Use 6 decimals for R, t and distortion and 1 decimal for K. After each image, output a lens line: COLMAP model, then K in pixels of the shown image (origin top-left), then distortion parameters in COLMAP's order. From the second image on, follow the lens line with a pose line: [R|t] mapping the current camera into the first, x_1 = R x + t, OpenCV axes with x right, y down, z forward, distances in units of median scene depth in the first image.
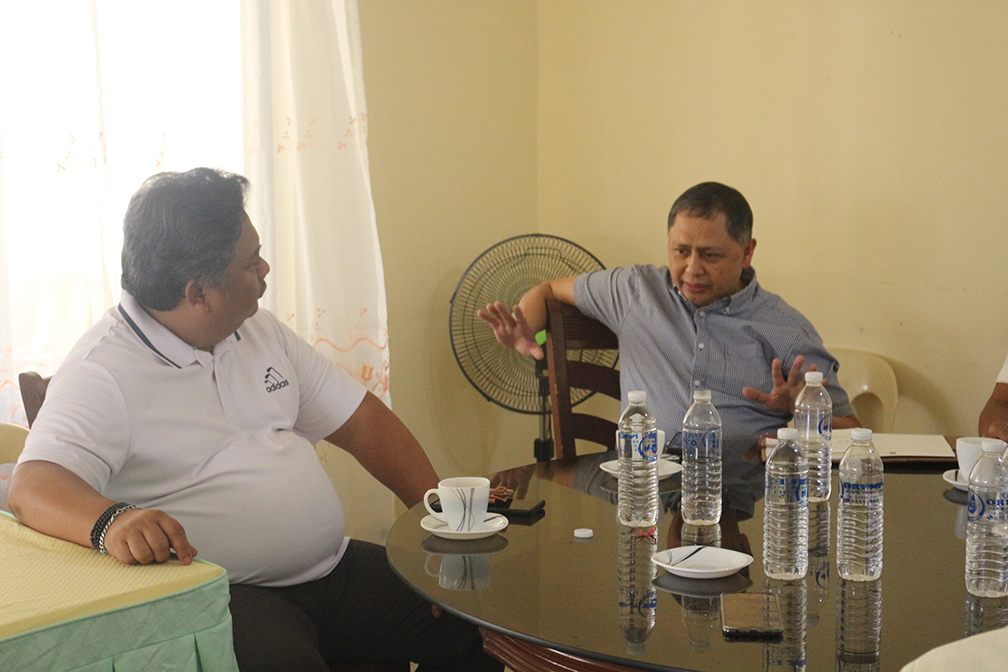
lens RADIAL K [[2053.5, 0, 506.0], [0, 2053.5, 334.5], [0, 0, 1]] dist [0.000415, 0.000000]
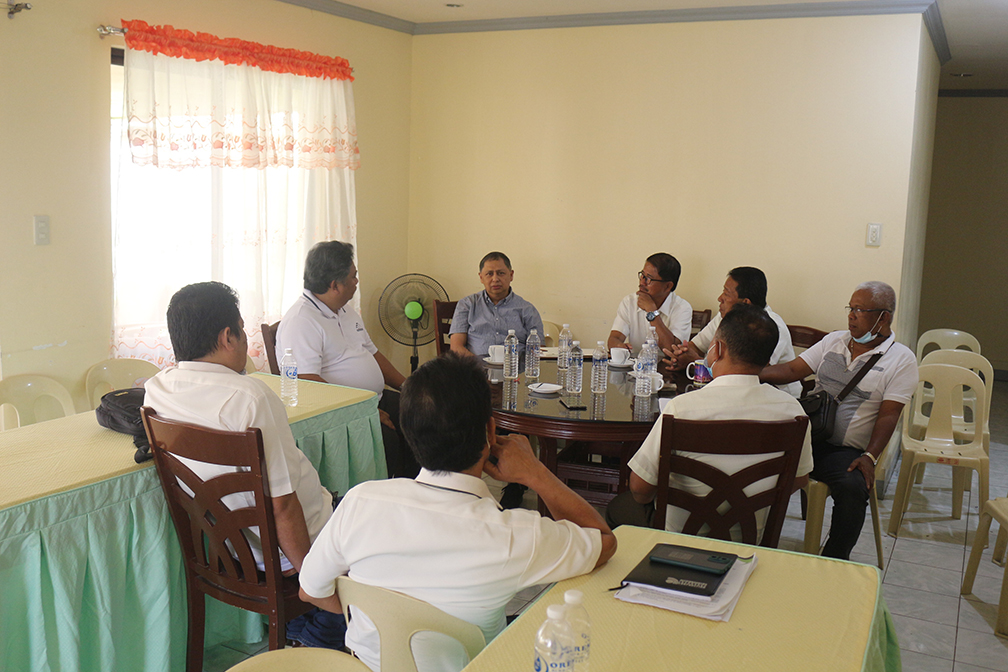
lens RADIAL K [[968.6, 0, 503.1], [0, 968.6, 337.8], [0, 0, 1]] dist [-0.096953, 0.000000]
pose [[0.971377, 0.001769, 0.237536, -0.250301], [-0.004975, 0.999904, 0.012899, 0.020659], [-0.237490, -0.013711, 0.971293, -0.265586]]
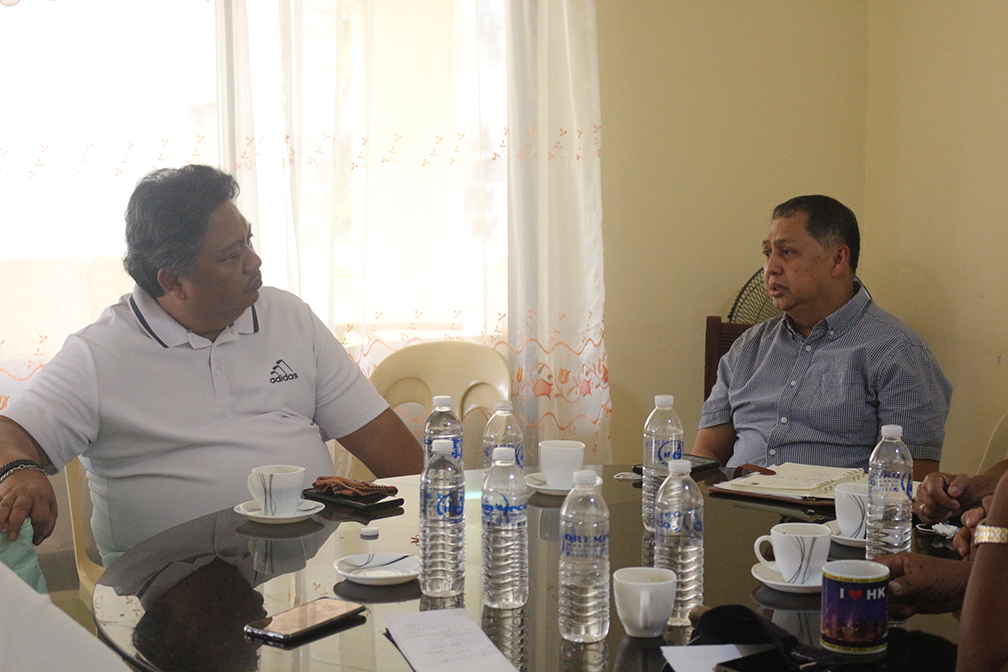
lens RADIAL K [[1932.4, 0, 505.2], [0, 1932.4, 329.5], [0, 0, 1]] dist [0.011508, 0.000000]
pose [[0.880735, 0.064625, -0.469180, 0.506422], [-0.071047, 0.997465, 0.004022, -0.009218], [0.468251, 0.029792, 0.883093, 0.180701]]
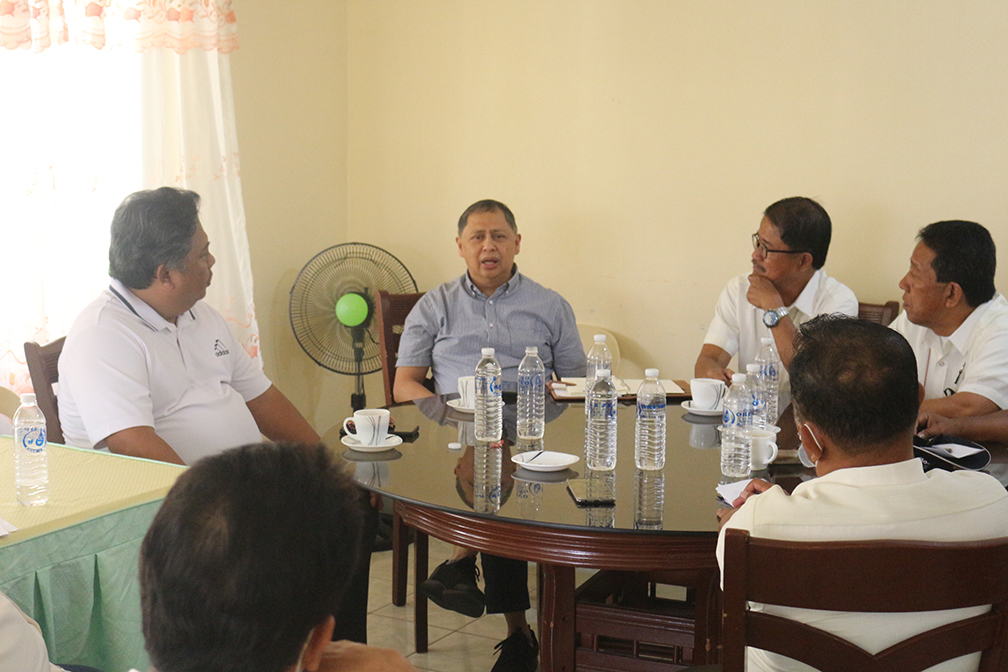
lens RADIAL K [[1647.0, 0, 508.2], [0, 1647.0, 329.3], [0, 0, 1]] dist [-0.020797, 0.000000]
pose [[0.983161, -0.008002, 0.182566, -0.130608], [0.008040, 0.999968, 0.000530, 0.013499], [-0.182565, 0.000947, 0.983193, -0.143983]]
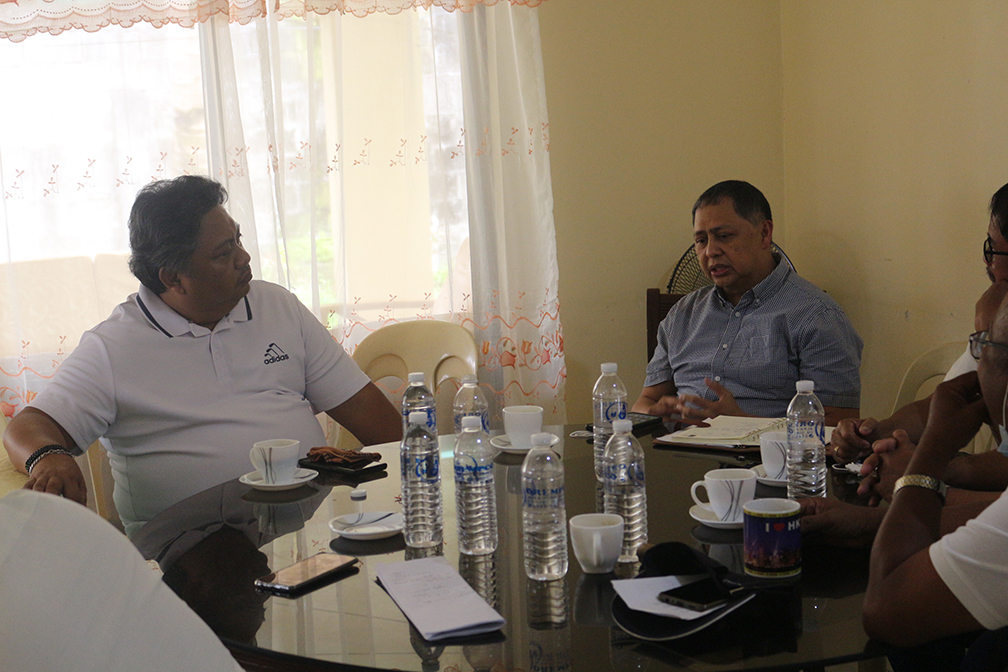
lens RADIAL K [[1767.8, 0, 508.6], [0, 1767.8, 342.4], [0, 0, 1]] dist [-0.014530, 0.000000]
pose [[0.891602, 0.035240, -0.451447, 0.530360], [-0.025440, 0.999291, 0.027761, -0.016379], [0.452106, -0.013267, 0.891866, 0.142561]]
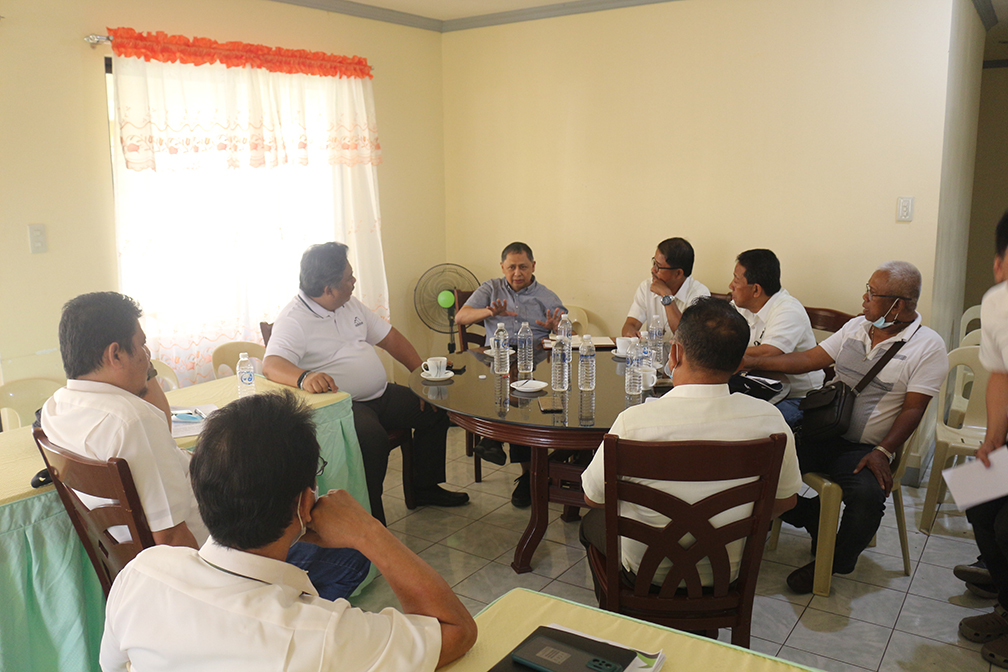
lens RADIAL K [[828.0, 0, 499.4], [0, 828.0, 335.1], [0, 0, 1]] dist [-0.145966, 0.094665]
pose [[0.994082, -0.025906, 0.105497, -0.049543], [0.021678, 0.998923, 0.041034, -0.000783], [-0.106446, -0.038504, 0.993573, -0.062920]]
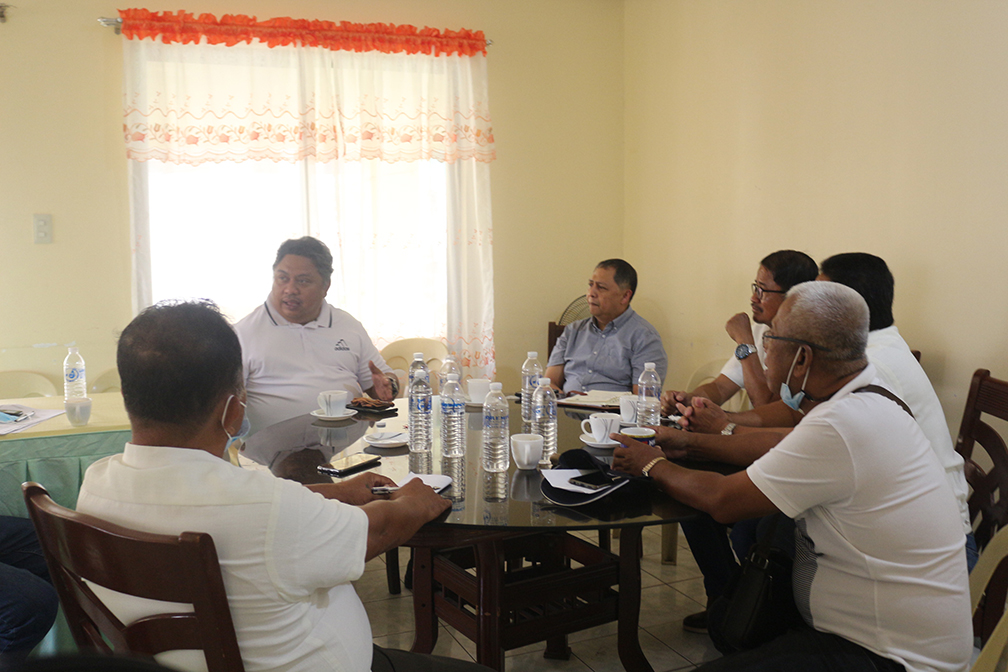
lens RADIAL K [[944.0, 0, 493.8], [0, 944.0, 334.5], [0, 0, 1]] dist [-0.107719, 0.000000]
pose [[0.907128, 0.049525, -0.417930, 0.476490], [-0.063394, 0.997801, -0.019360, 0.022951], [0.416052, 0.044056, 0.908273, 0.218198]]
